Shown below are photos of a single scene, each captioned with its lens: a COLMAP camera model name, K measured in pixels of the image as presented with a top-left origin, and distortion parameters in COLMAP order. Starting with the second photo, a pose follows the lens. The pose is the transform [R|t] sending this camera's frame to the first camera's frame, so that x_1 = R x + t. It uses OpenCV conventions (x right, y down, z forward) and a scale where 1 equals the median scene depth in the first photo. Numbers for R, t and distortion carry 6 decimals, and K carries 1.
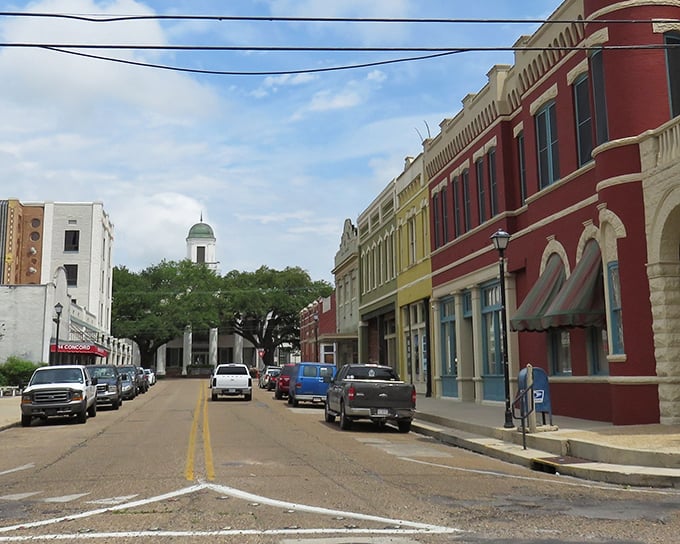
lens RADIAL K [[701.9, 0, 340.0], [0, 701.9, 272.0], [0, 0, 1]] dist [-0.000763, 0.003328]
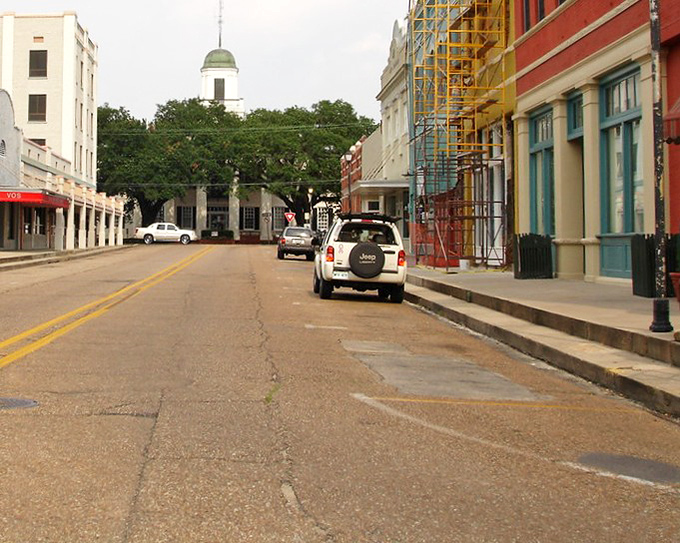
lens RADIAL K [[832.9, 0, 340.4], [0, 832.9, 248.8], [0, 0, 1]] dist [-0.284585, 0.049184]
pose [[0.996723, 0.015019, -0.079488, 0.019695], [-0.003069, 0.988926, 0.148376, 0.027230], [0.080837, -0.147645, 0.985731, 0.145792]]
